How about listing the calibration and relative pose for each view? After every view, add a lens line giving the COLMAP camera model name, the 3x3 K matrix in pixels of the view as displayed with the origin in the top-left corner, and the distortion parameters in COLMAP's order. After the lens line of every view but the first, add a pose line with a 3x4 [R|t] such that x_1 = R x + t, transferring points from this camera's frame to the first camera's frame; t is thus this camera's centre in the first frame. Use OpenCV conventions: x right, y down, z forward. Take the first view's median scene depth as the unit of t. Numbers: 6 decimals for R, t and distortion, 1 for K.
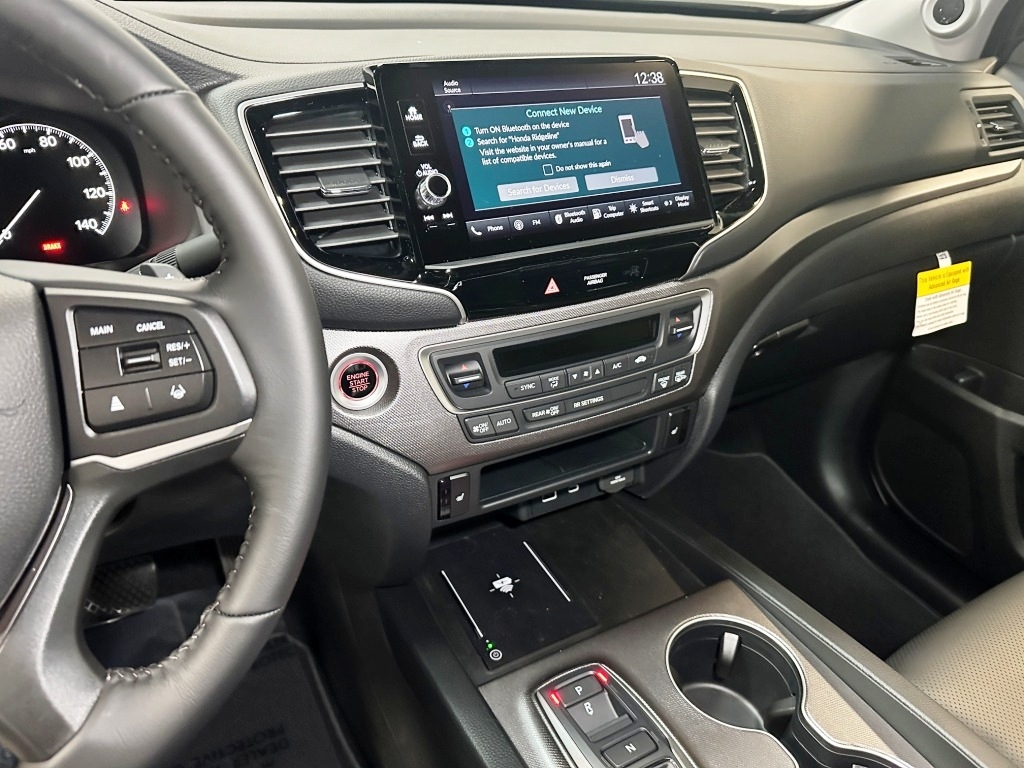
lens RADIAL K [[680.4, 0, 512.0], [0, 680.4, 384.0], [0, 0, 1]] dist [0.080095, -0.089061]
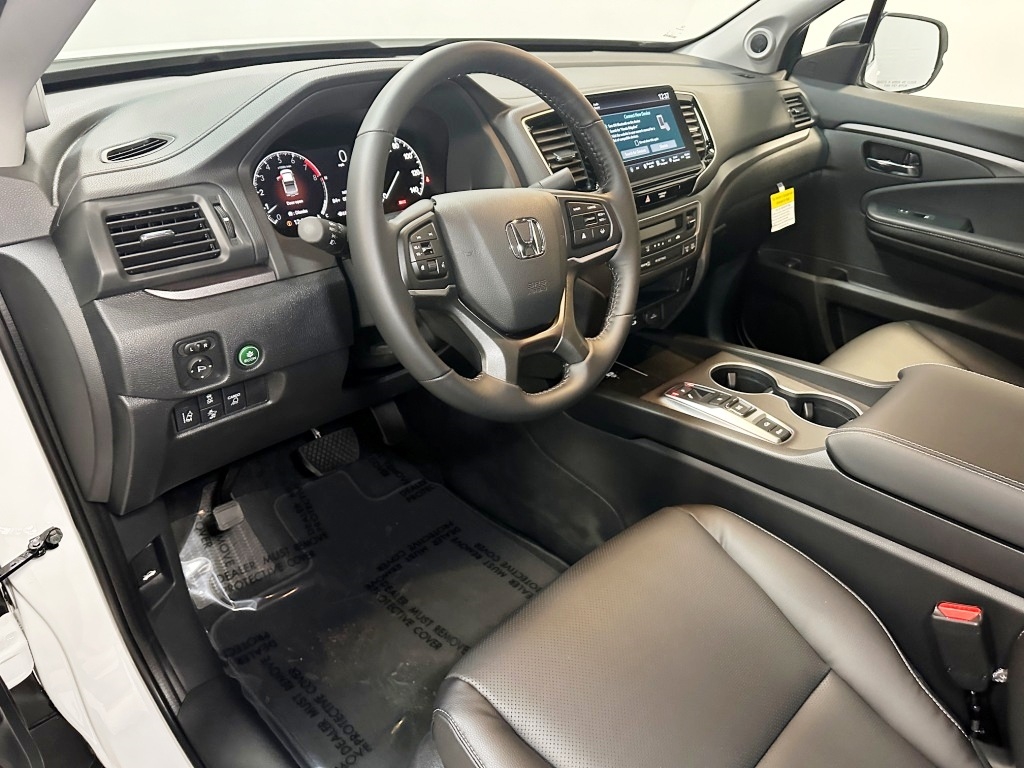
lens RADIAL K [[680.4, 0, 512.0], [0, 680.4, 384.0], [0, 0, 1]] dist [0.080095, -0.089061]
pose [[0.956181, -0.150719, 0.251003, -0.855670], [0.152303, 0.988245, 0.013220, 0.292263], [-0.250045, 0.025588, 0.967896, -0.815073]]
